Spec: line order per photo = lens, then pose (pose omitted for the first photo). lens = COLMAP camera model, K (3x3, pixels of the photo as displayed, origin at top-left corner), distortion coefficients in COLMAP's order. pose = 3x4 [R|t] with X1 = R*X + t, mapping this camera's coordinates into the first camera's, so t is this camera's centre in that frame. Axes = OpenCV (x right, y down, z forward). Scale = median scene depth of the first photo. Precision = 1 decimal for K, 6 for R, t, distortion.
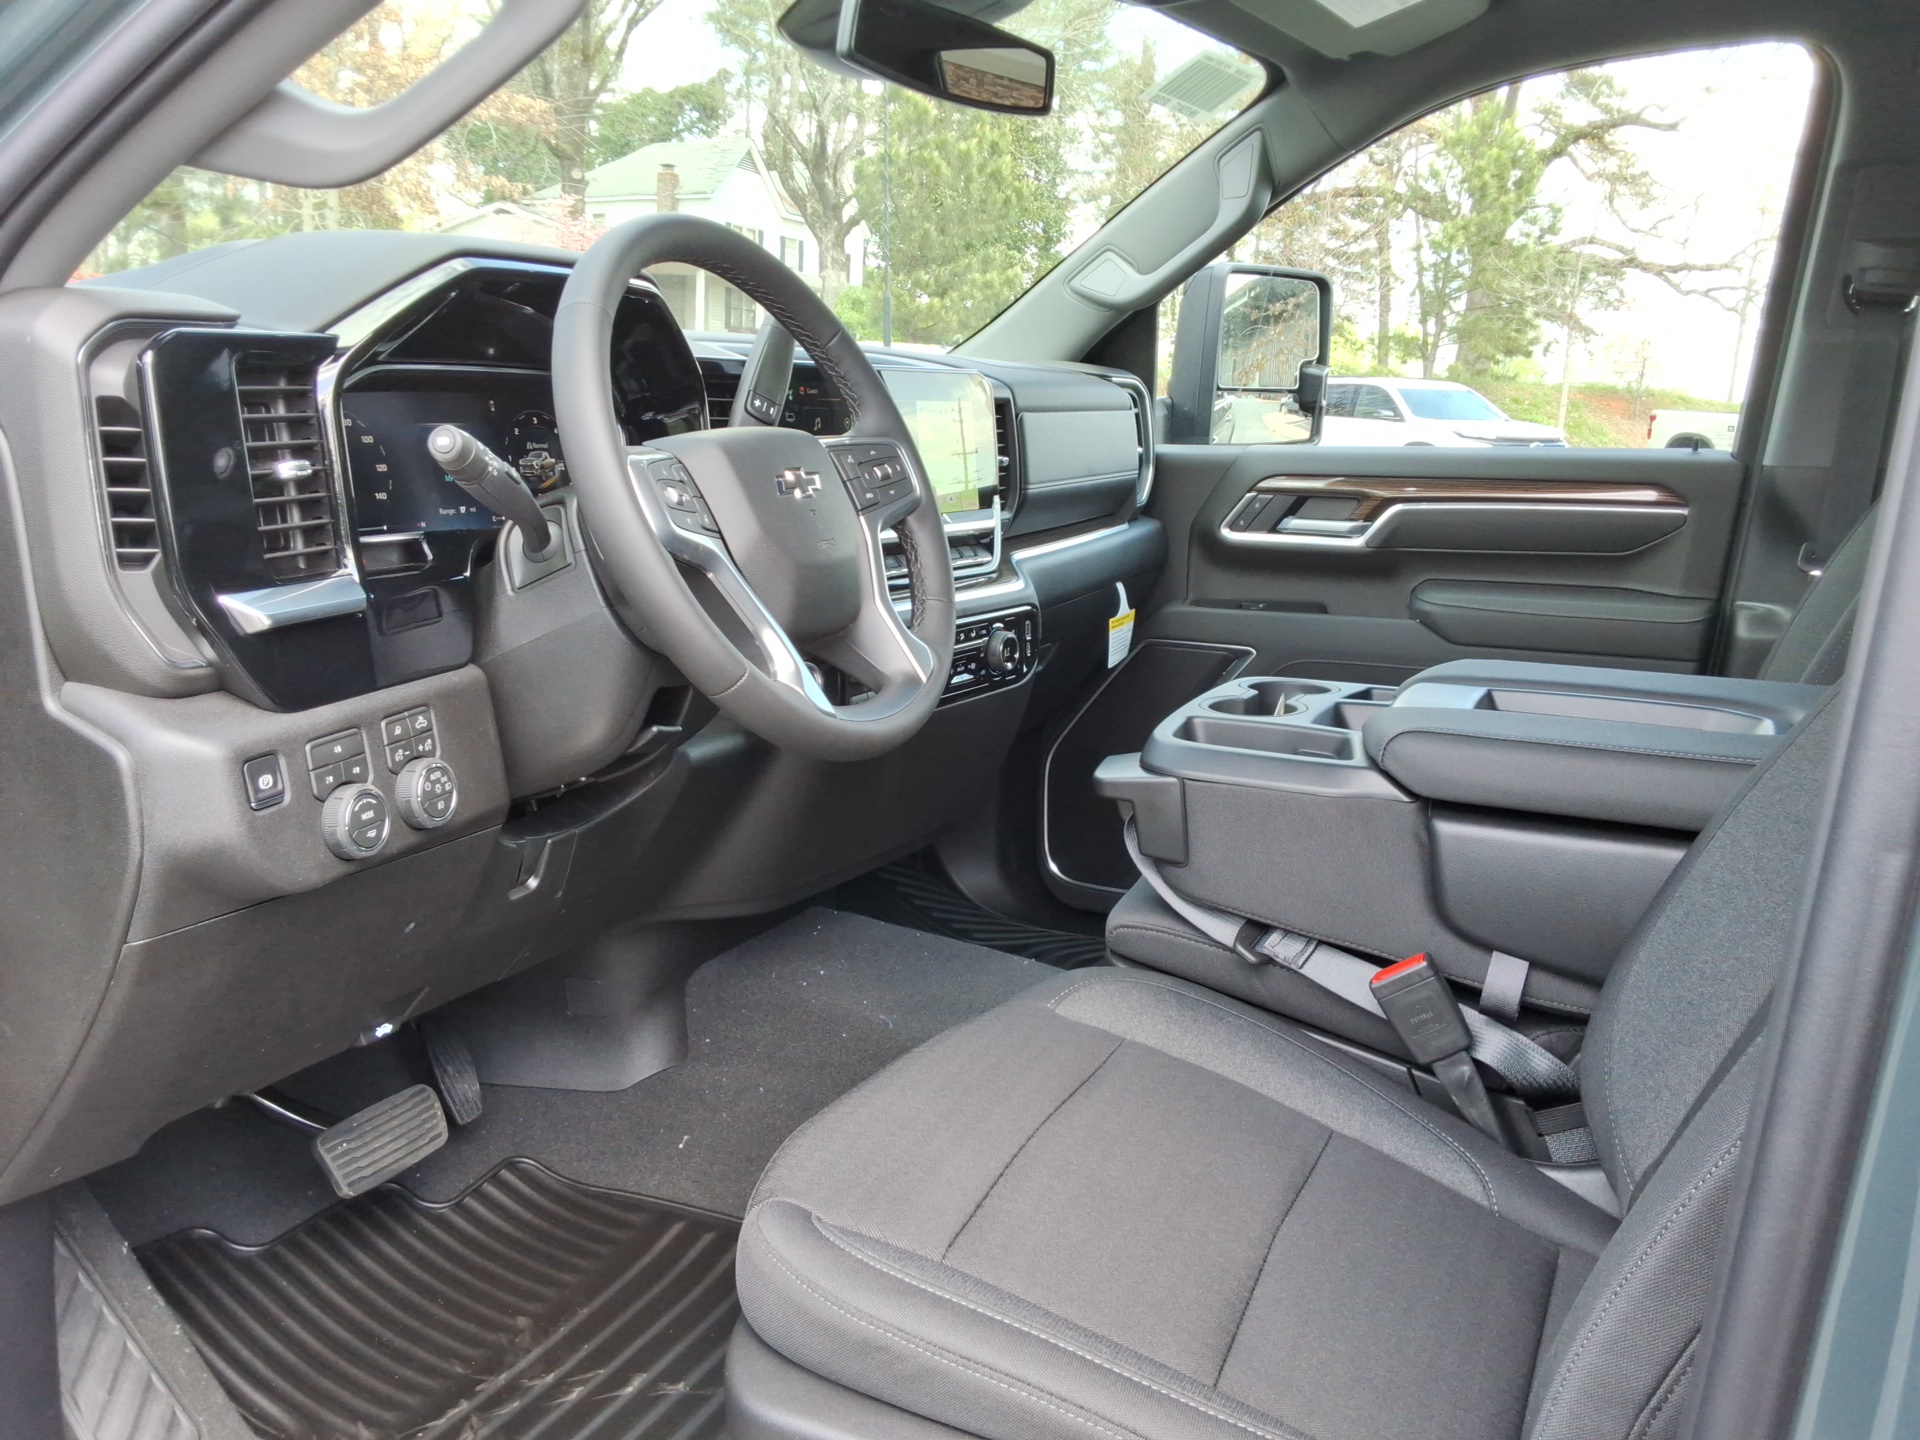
lens RADIAL K [[1546.4, 0, 960.7], [0, 1546.4, 708.9], [0, 0, 1]] dist [0.099343, -0.160554]
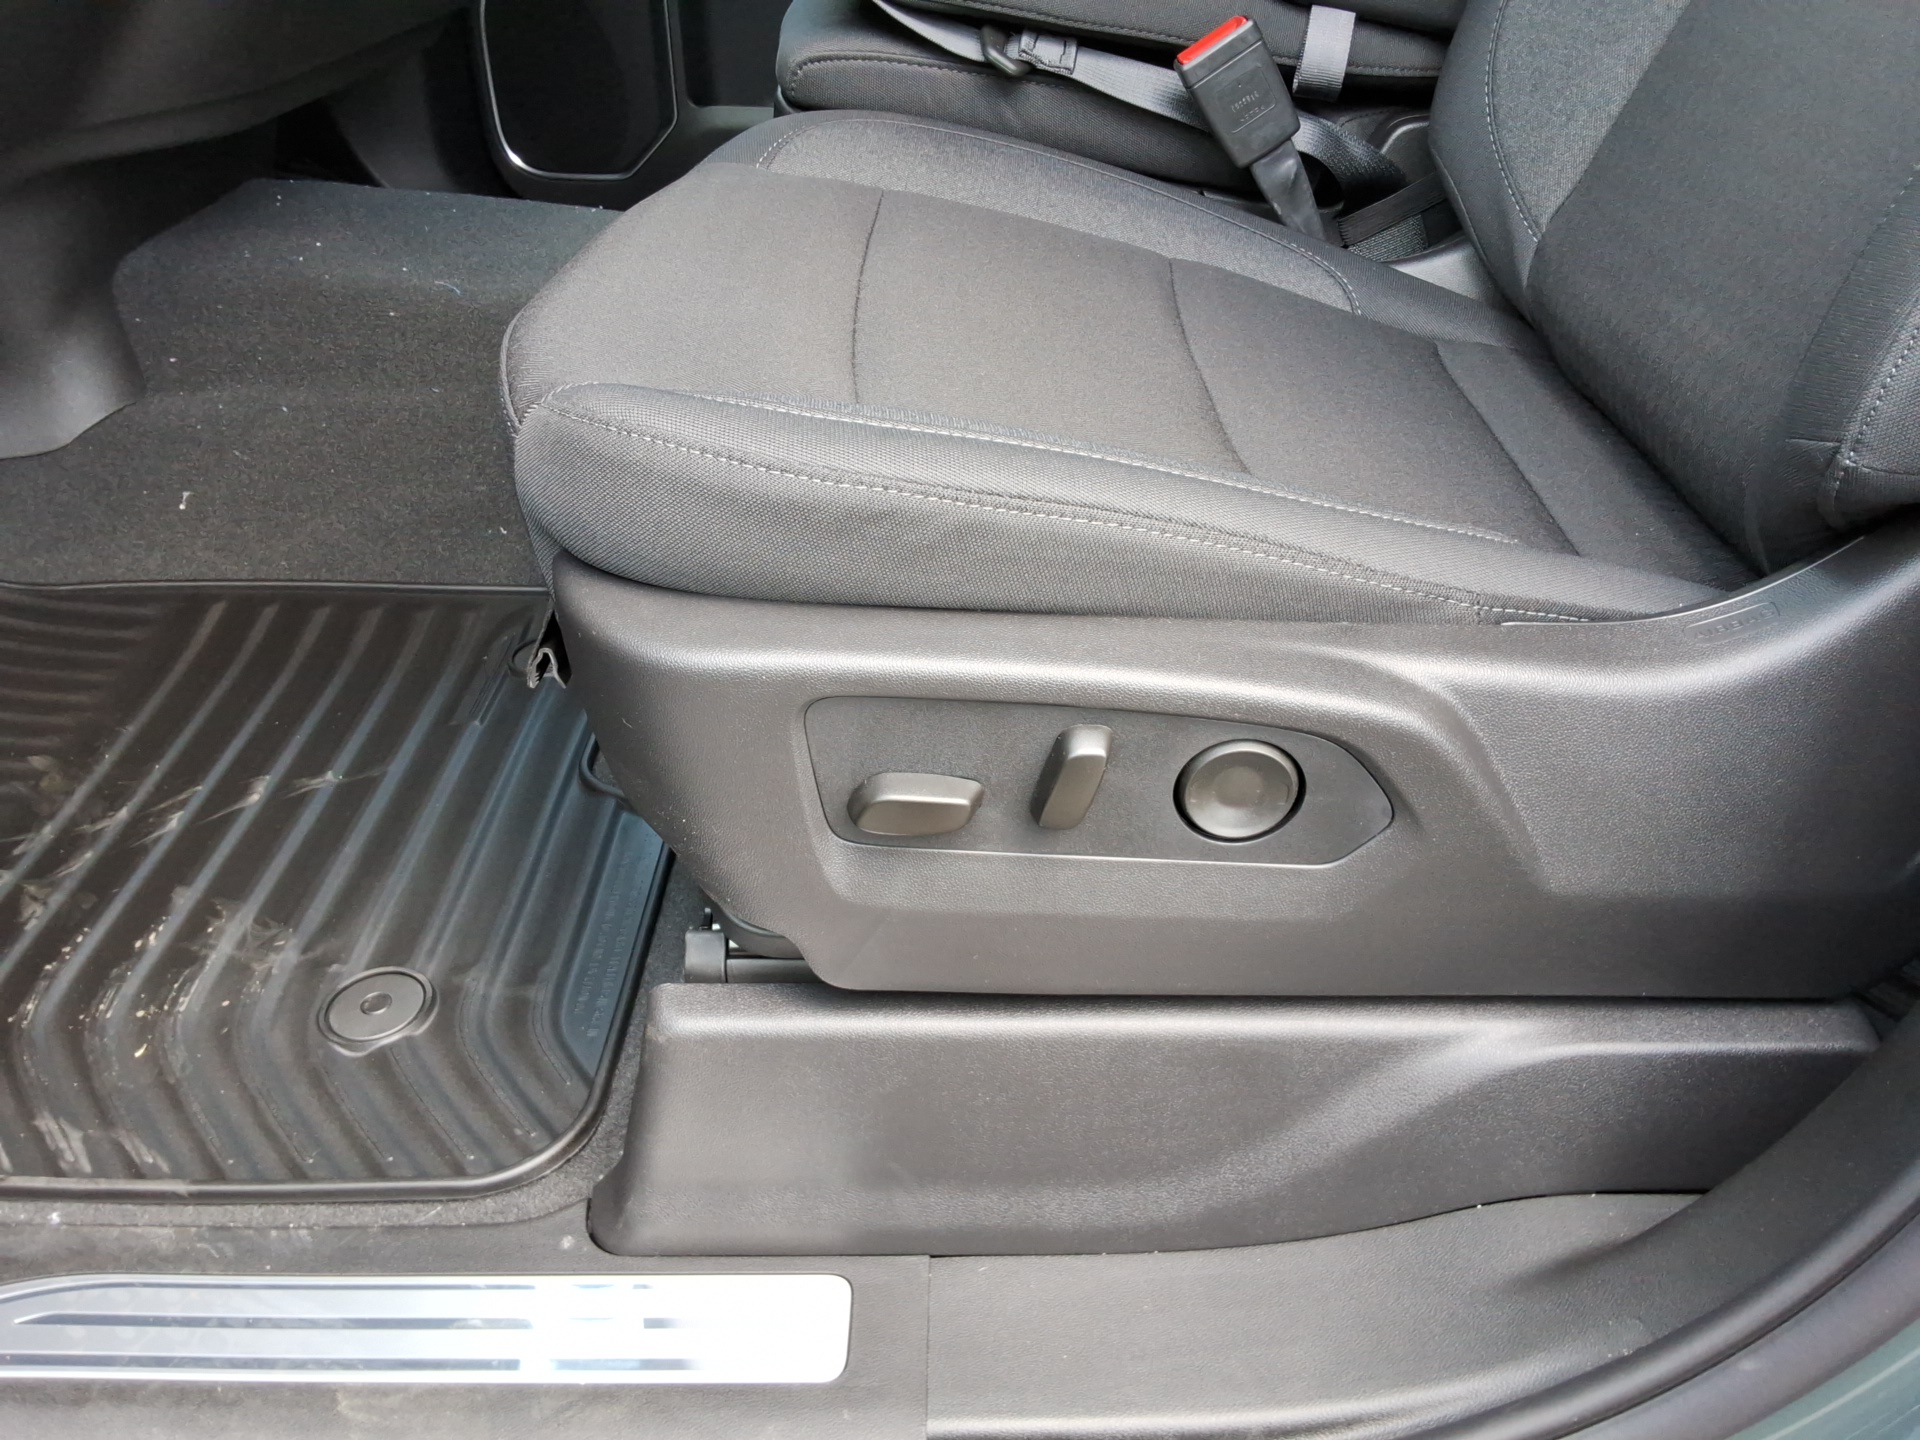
lens RADIAL K [[1546.4, 0, 974.4], [0, 1546.4, 725.3], [0, 0, 1]] dist [0.099343, -0.160554]
pose [[0.898564, -0.232900, 0.371940, -0.171979], [0.082094, 0.921798, 0.378879, 0.157661], [-0.431094, -0.309913, 0.847415, 0.260838]]
